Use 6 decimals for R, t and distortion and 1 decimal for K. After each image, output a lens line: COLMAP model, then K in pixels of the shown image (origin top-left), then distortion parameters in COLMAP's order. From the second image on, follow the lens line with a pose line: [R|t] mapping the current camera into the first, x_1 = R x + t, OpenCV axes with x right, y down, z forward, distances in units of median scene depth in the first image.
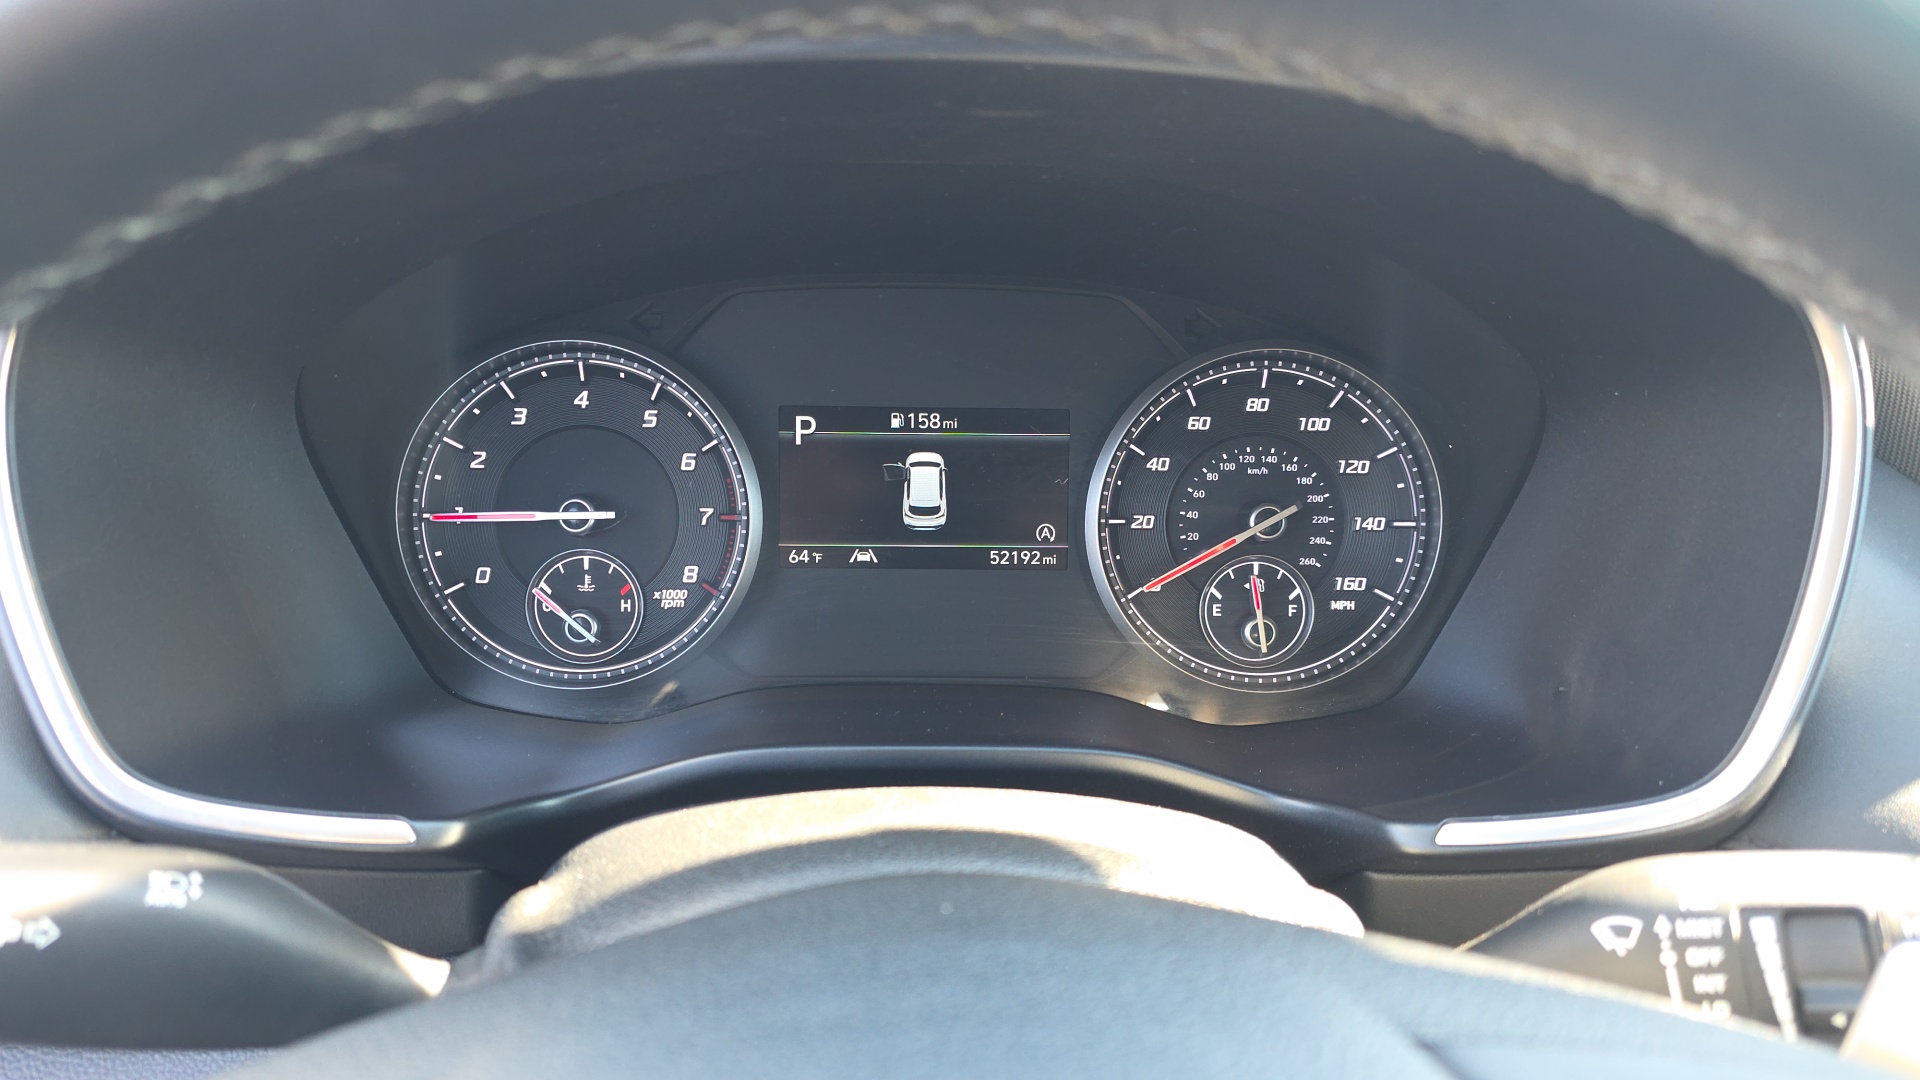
lens RADIAL K [[1298.5, 0, 943.4], [0, 1298.5, 542.8], [0, 0, 1]] dist [0.061810, -0.062504]
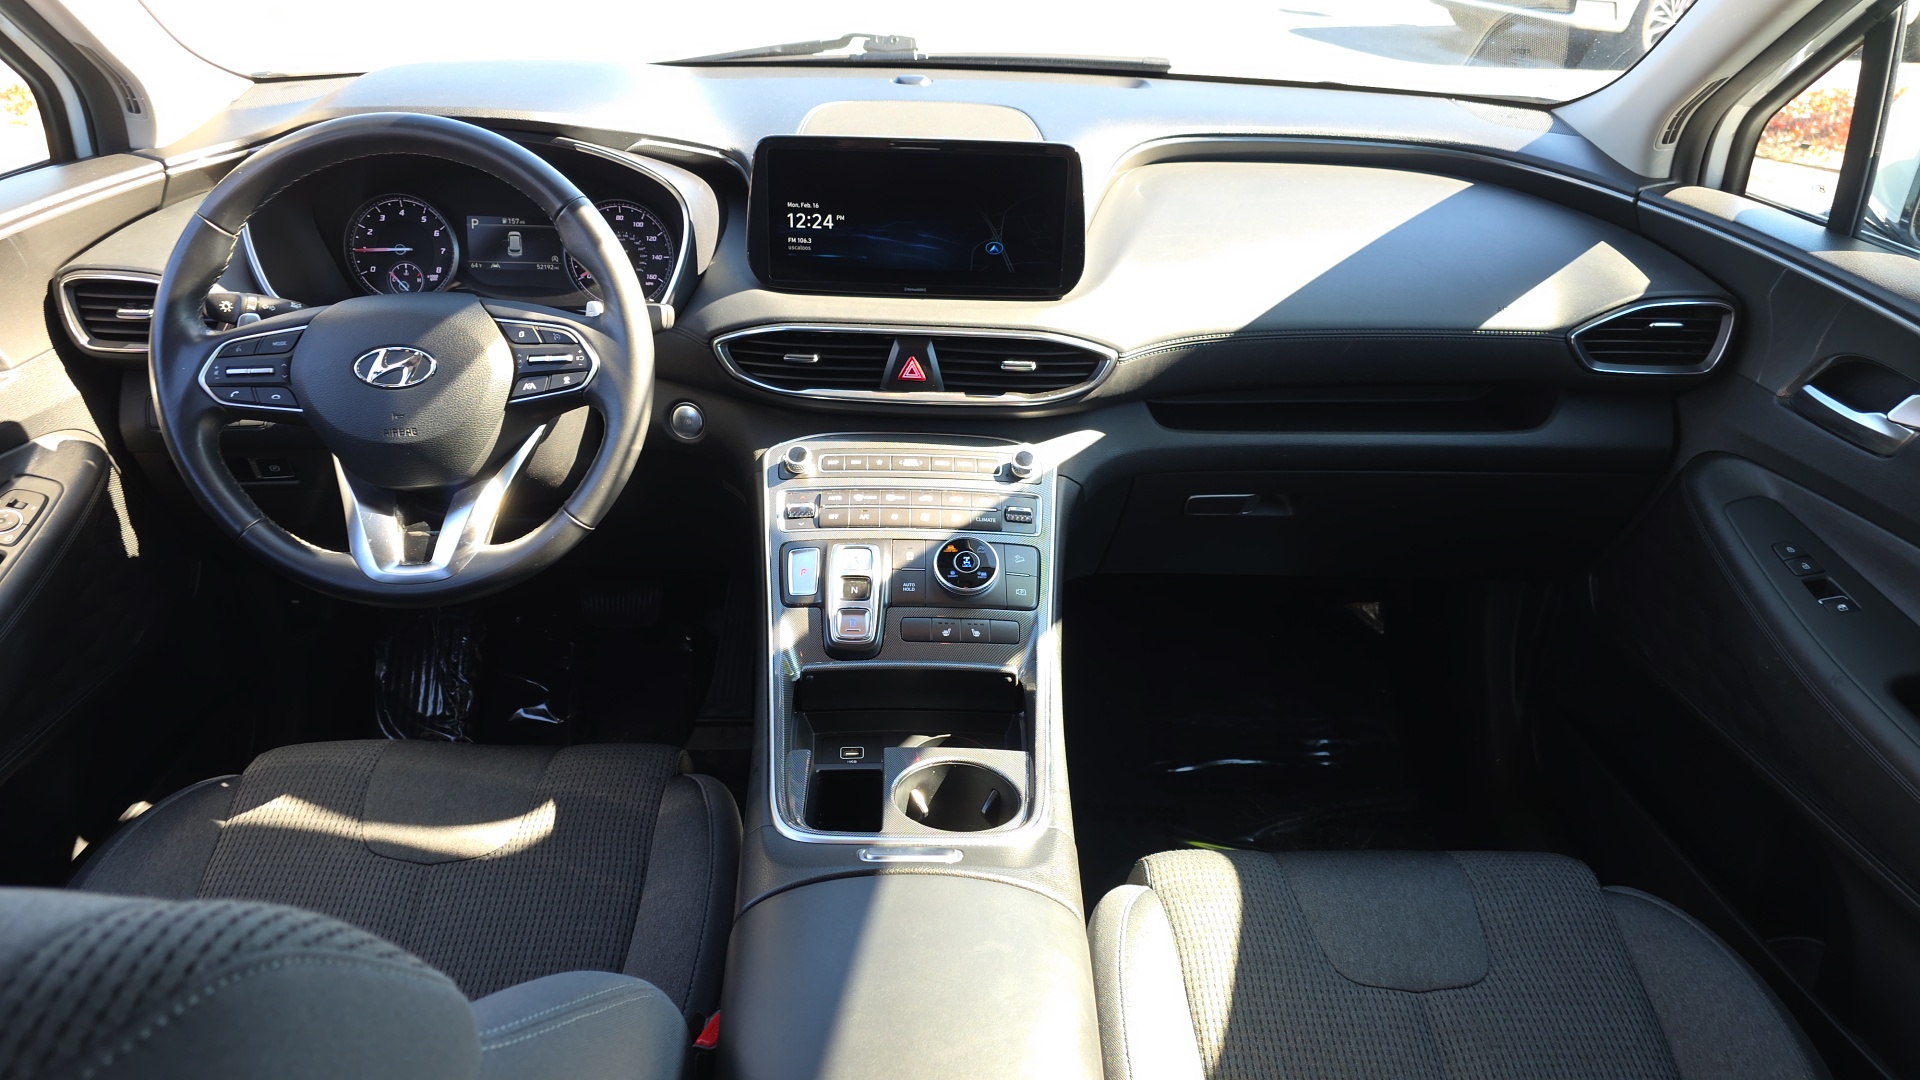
lens RADIAL K [[1298.5, 0, 939.2], [0, 1298.5, 562.8], [0, 0, 1]] dist [0.061810, -0.062504]
pose [[0.999934, 0.010475, -0.004625, 1.037661], [-0.009839, 0.992619, 0.120877, 0.331840], [0.005857, -0.120823, 0.992657, -2.227844]]
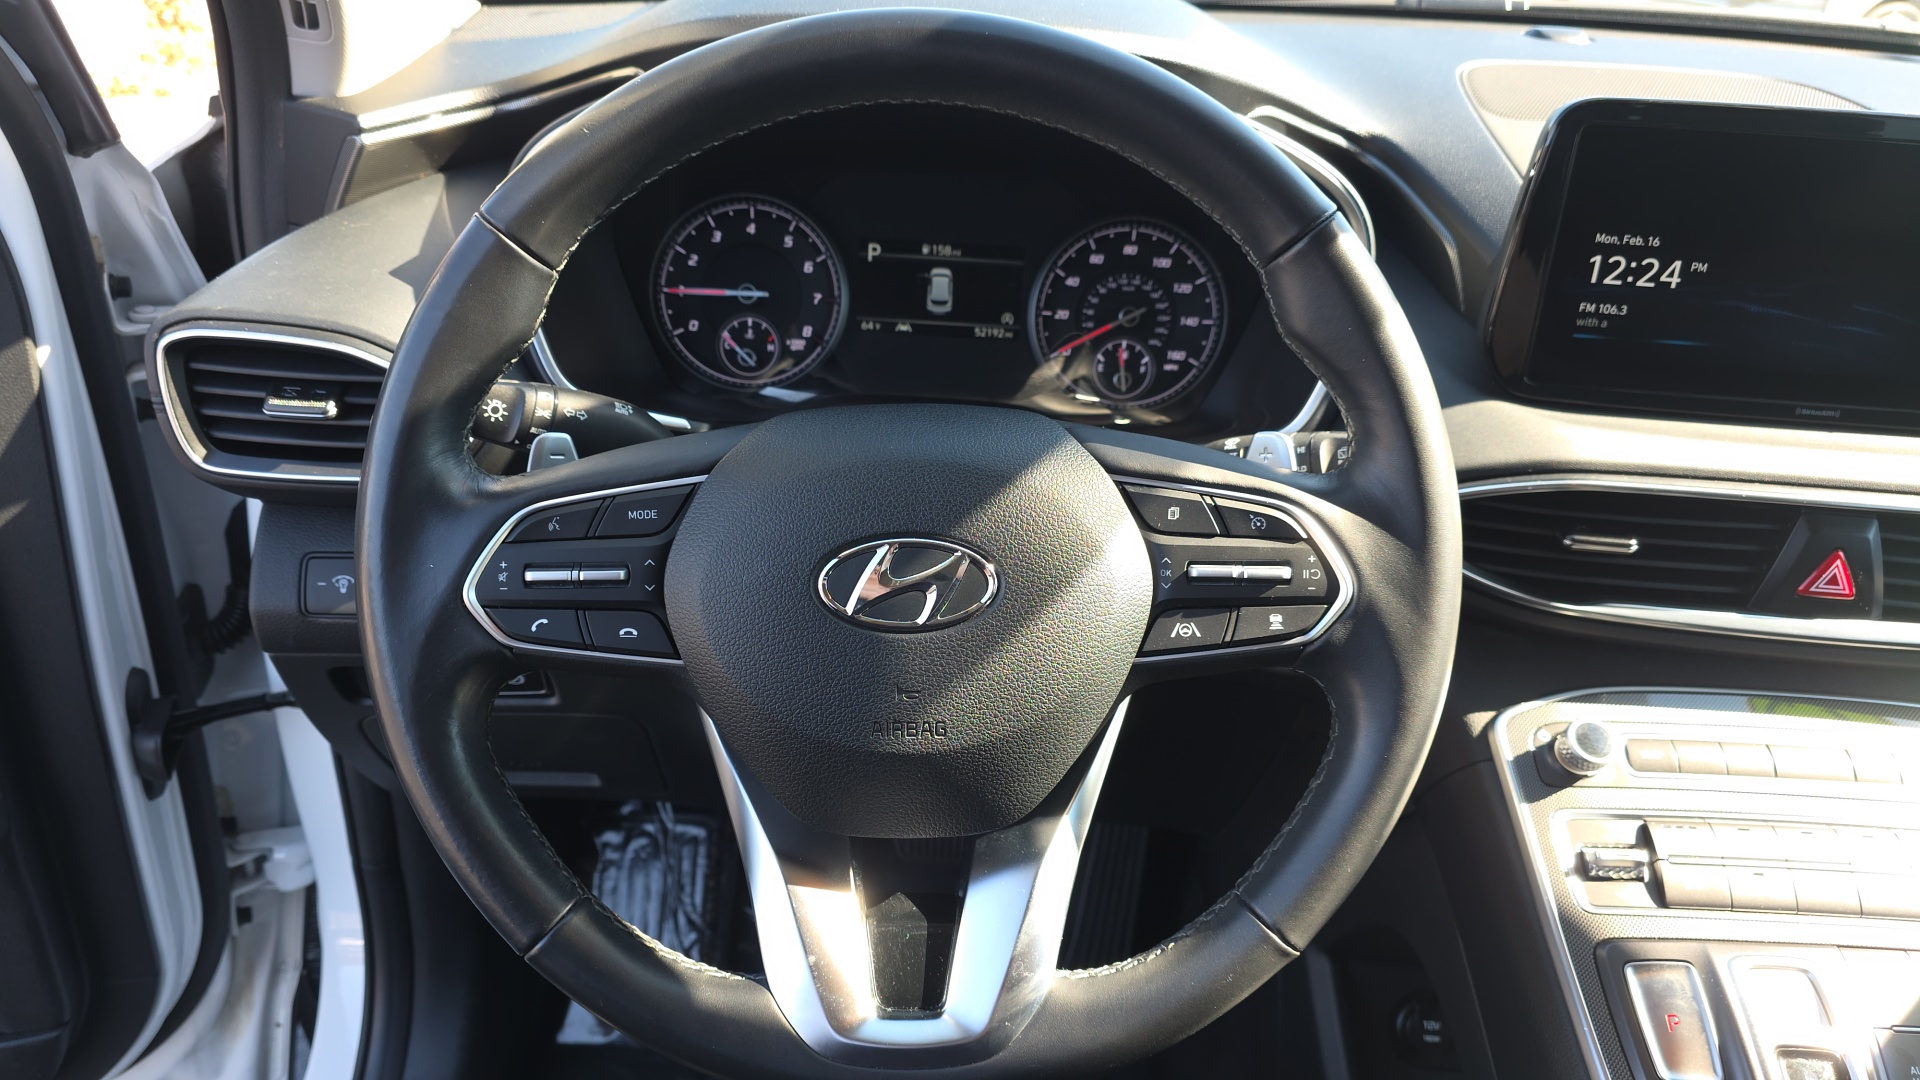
lens RADIAL K [[1298.5, 0, 947.2], [0, 1298.5, 552.5], [0, 0, 1]] dist [0.061810, -0.062504]
pose [[0.998248, 0.053426, -0.025422, 0.060275], [-0.050760, 0.994090, 0.095958, 0.145328], [0.030398, -0.094500, 0.995061, -0.809728]]
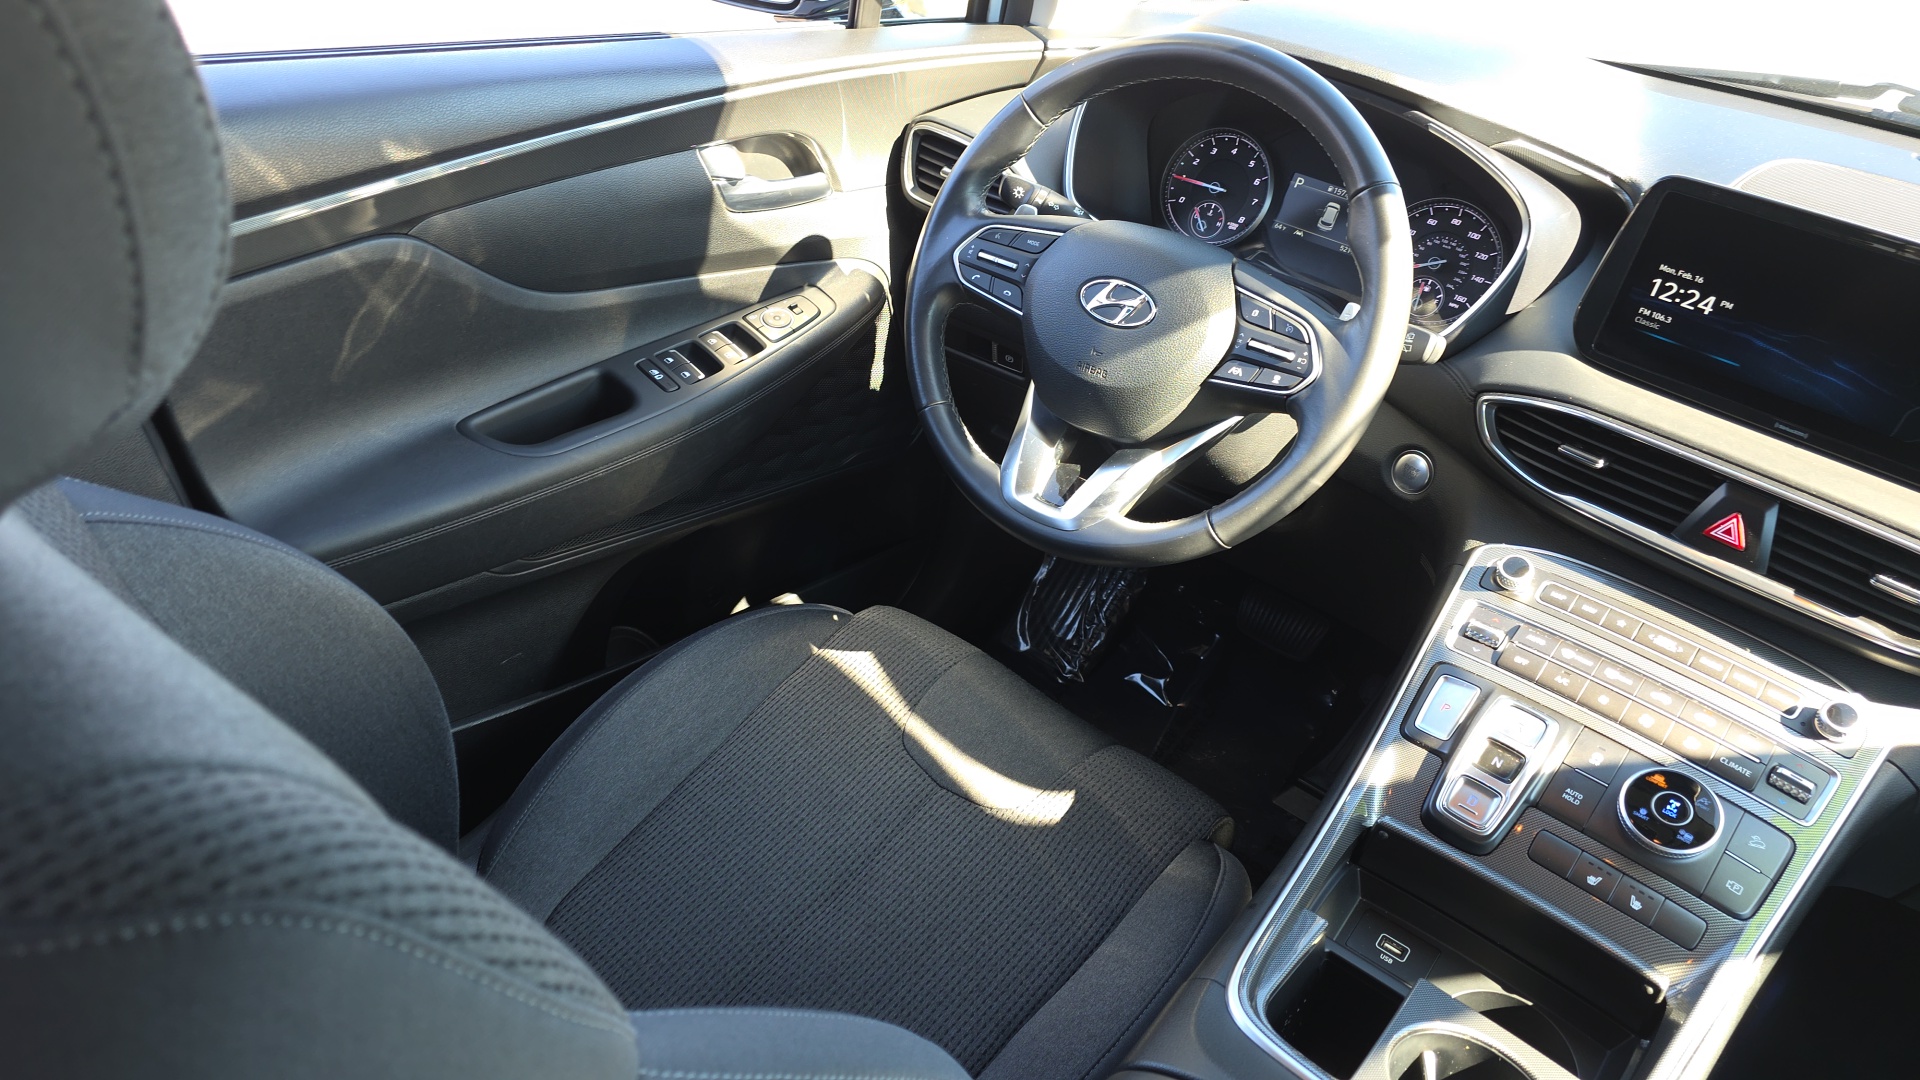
lens RADIAL K [[1298.5, 0, 931.1], [0, 1298.5, 534.2], [0, 0, 1]] dist [0.061810, -0.062504]
pose [[0.739955, 0.423908, -0.522272, 1.115272], [-0.355091, 0.905600, 0.231948, 0.229387], [0.571294, 0.013823, 0.820629, -1.785143]]
